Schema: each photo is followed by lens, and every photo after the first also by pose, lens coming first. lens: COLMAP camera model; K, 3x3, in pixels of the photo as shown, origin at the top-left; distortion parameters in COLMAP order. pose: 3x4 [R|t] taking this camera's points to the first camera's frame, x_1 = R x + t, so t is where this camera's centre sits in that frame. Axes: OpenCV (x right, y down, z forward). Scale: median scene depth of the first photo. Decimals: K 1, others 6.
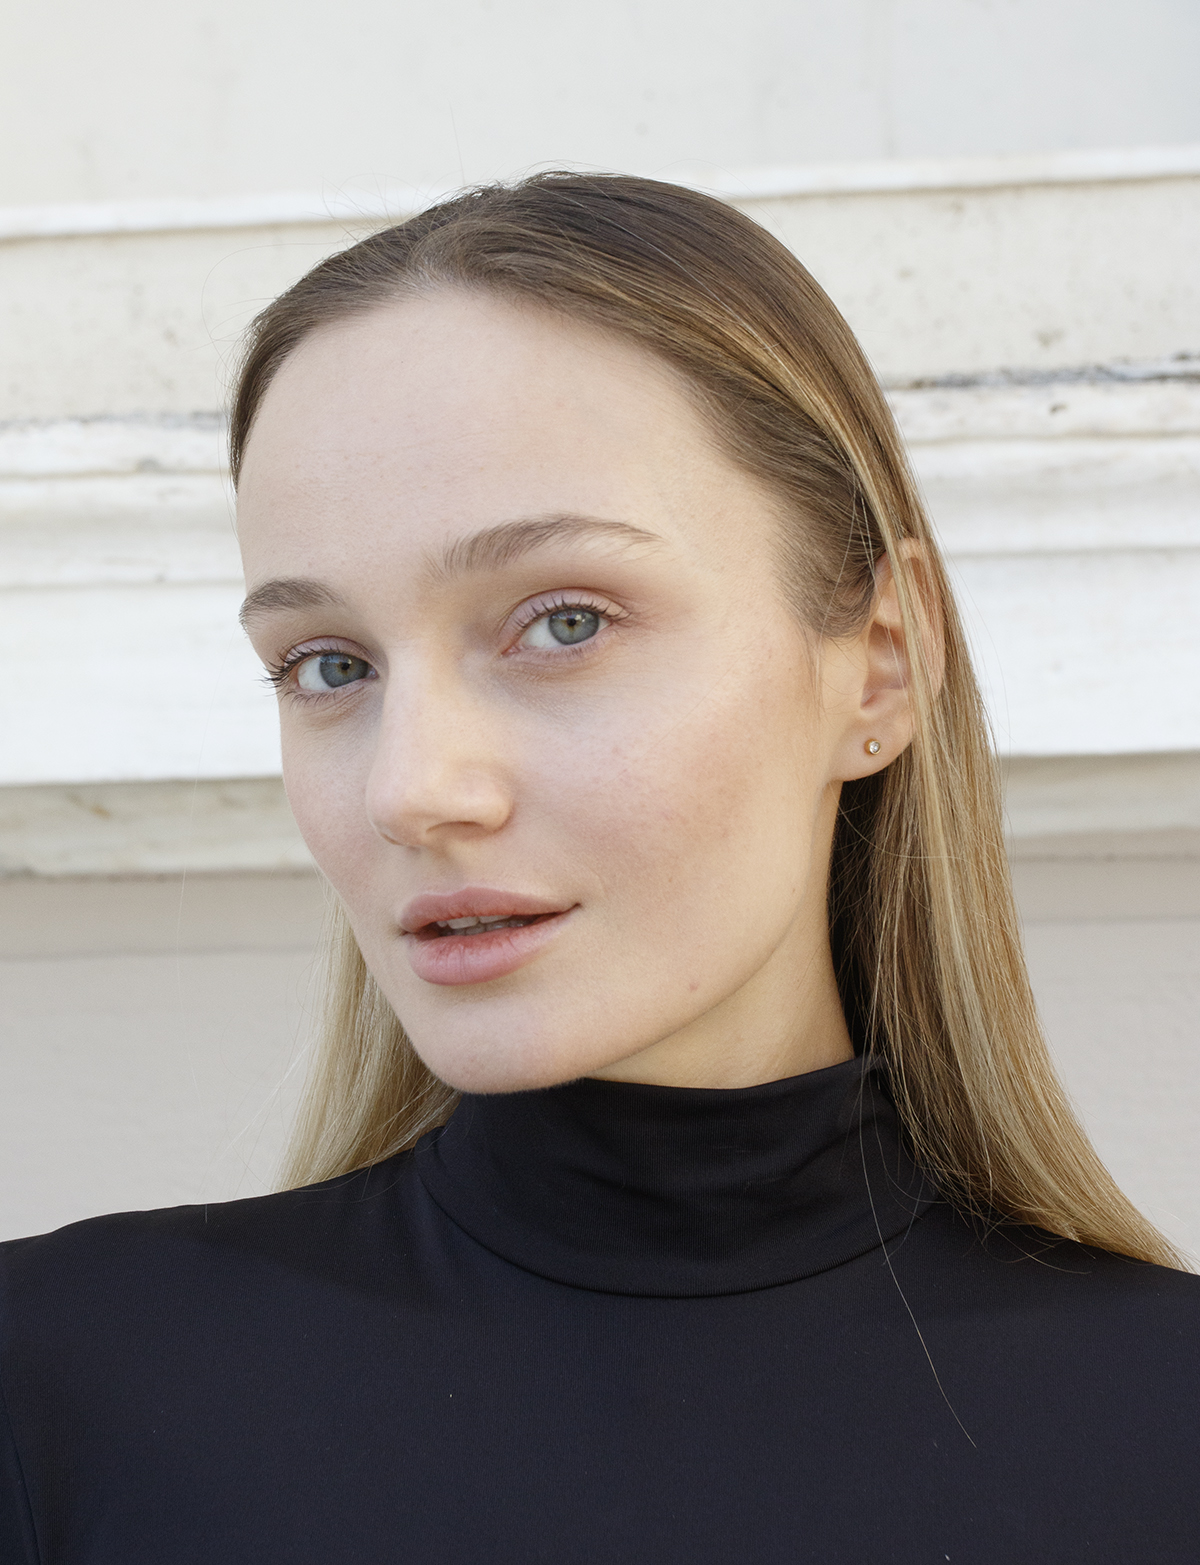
lens RADIAL K [[3214.9, 0, 616.6], [0, 3214.9, 777.7], [0, 0, 1]] dist [0.058765, 0.000000]
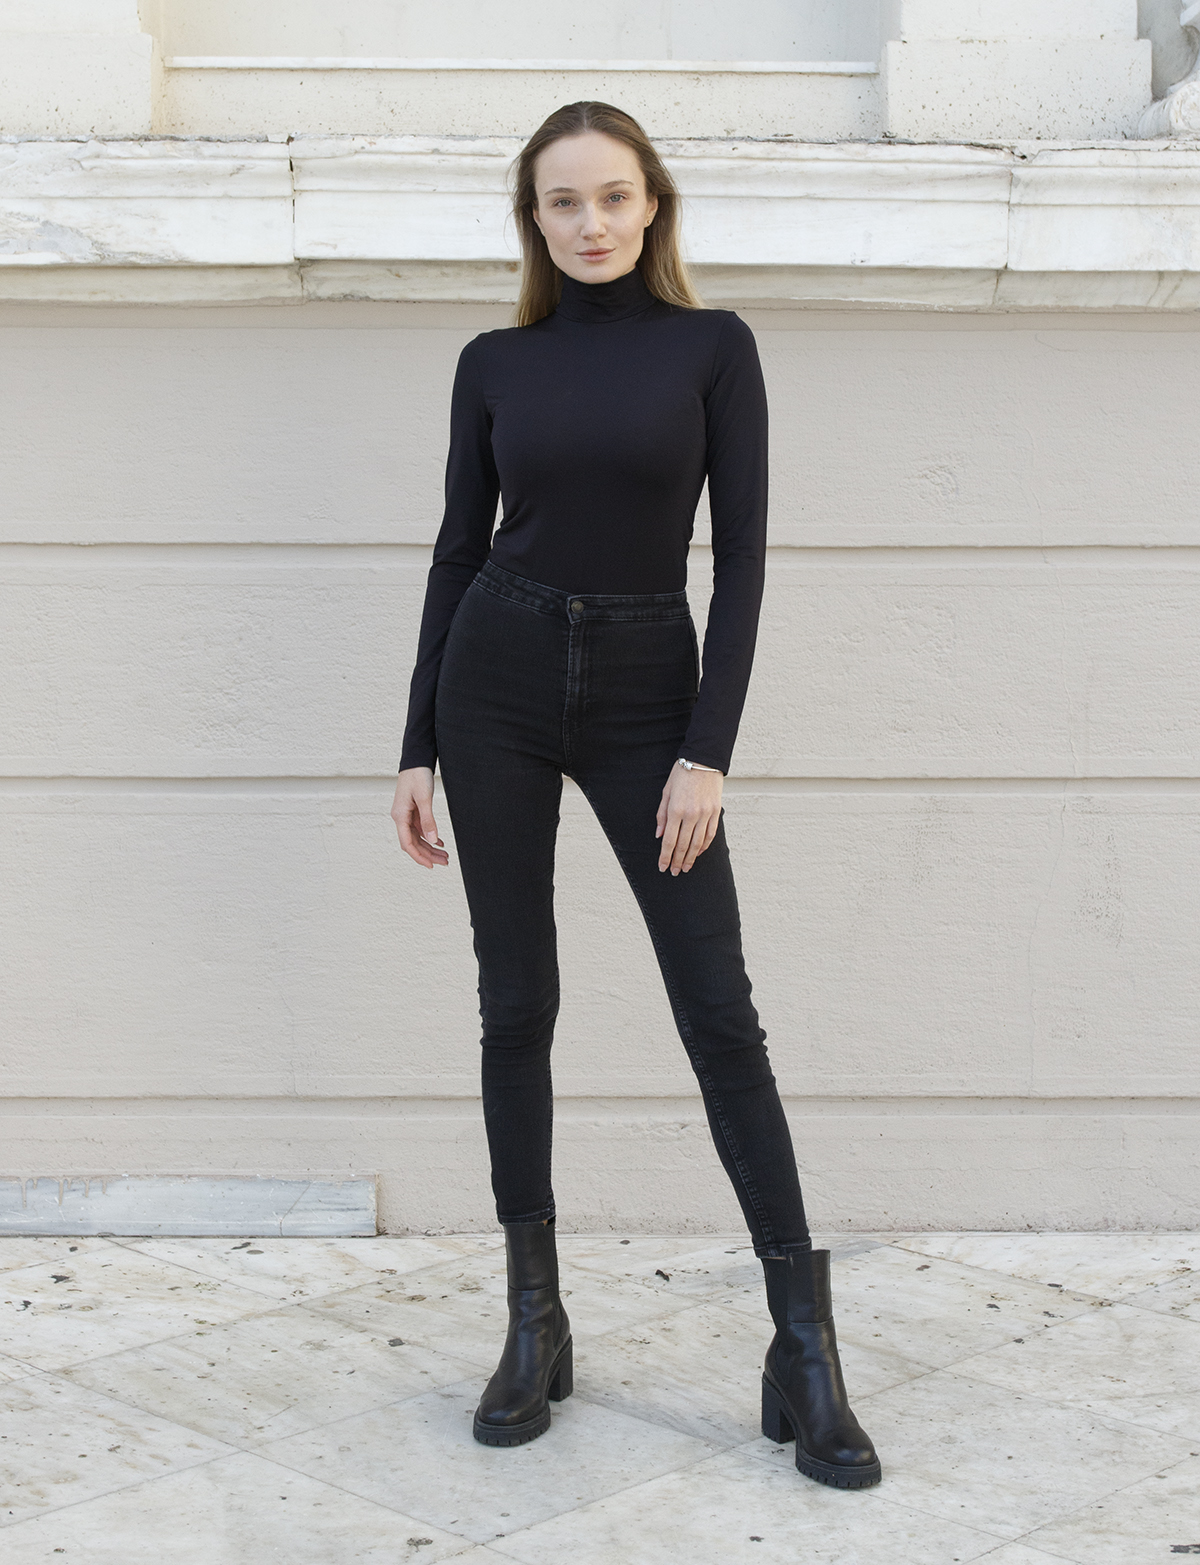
lens RADIAL K [[2575.8, 0, 703.0], [0, 2575.8, 767.5], [0, 0, 1]] dist [-0.094414, 0.000000]
pose [[0.989944, 0.025651, 0.139116, -0.199083], [-0.039206, 0.994648, 0.095589, 0.219282], [-0.135920, -0.100082, 0.985652, -1.338679]]
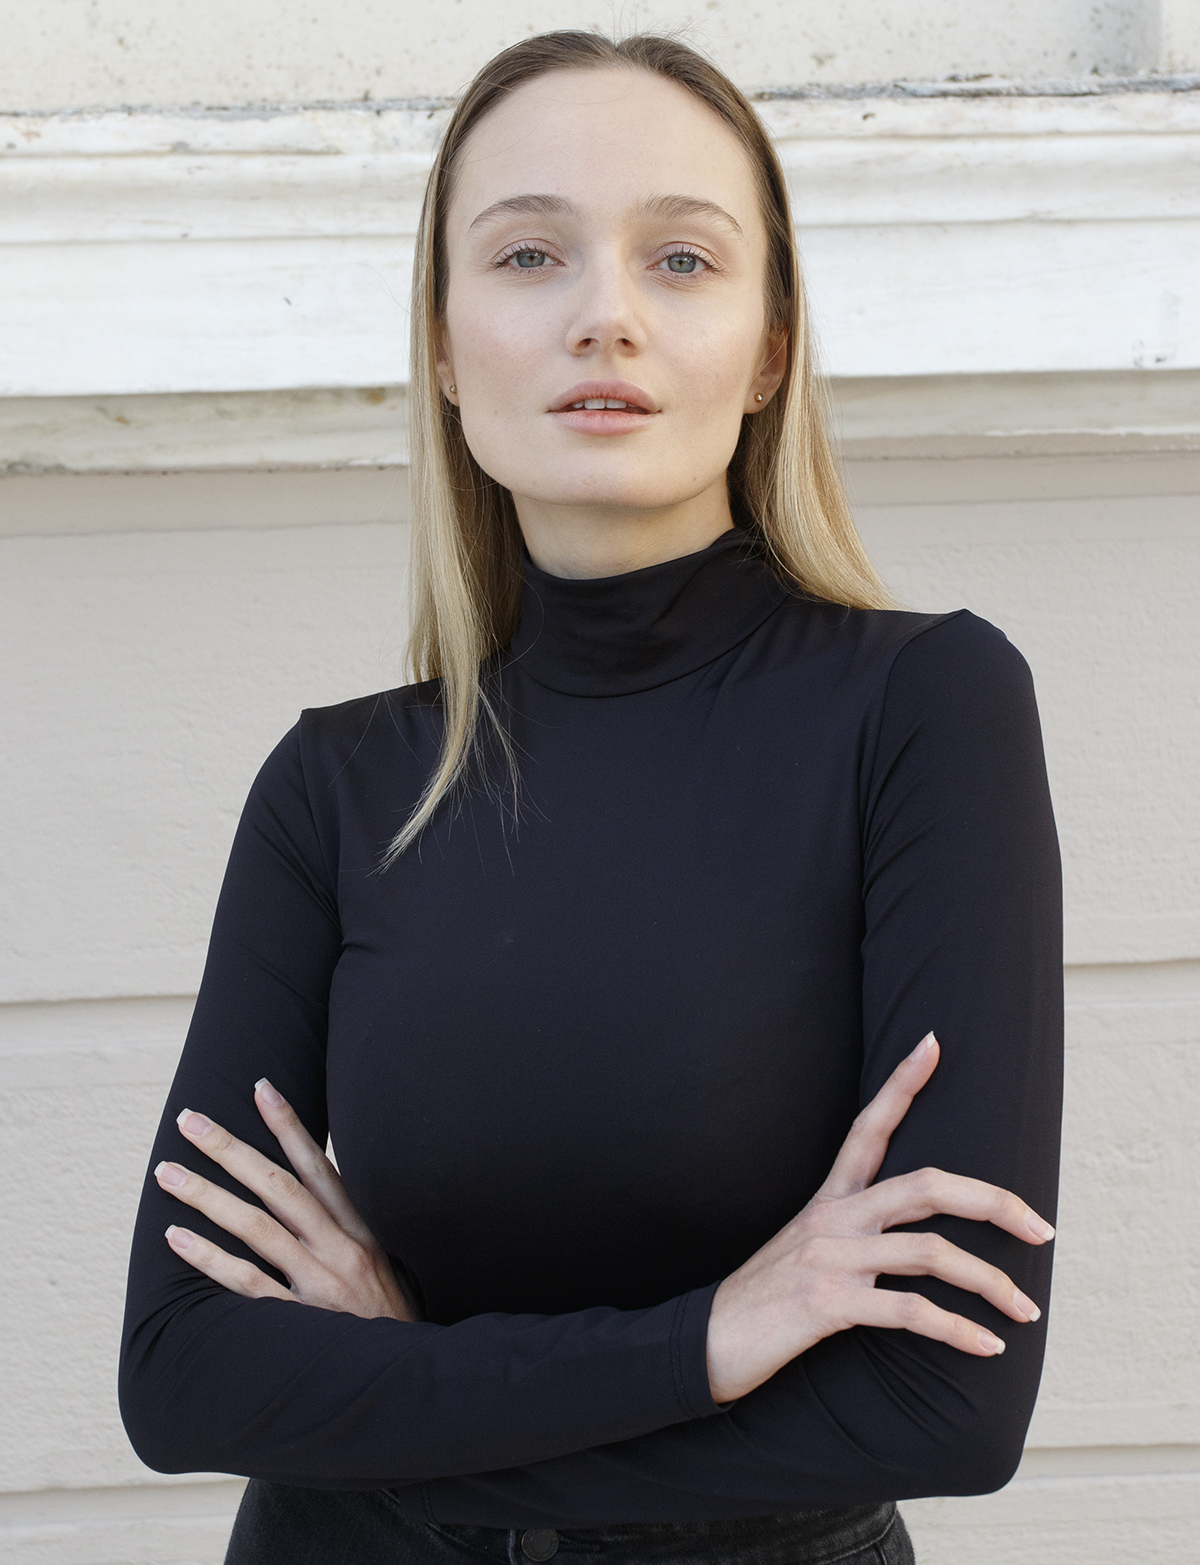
lens RADIAL K [[2933.2, 0, 678.5], [0, 2933.2, 814.2], [0, 0, 1]] dist [-0.000533, 0.000000]
pose [[0.990001, -0.014433, 0.140323, -0.107195], [-0.002553, 0.992756, 0.120124, 0.025844], [-0.141041, -0.119281, 0.982792, -0.211111]]
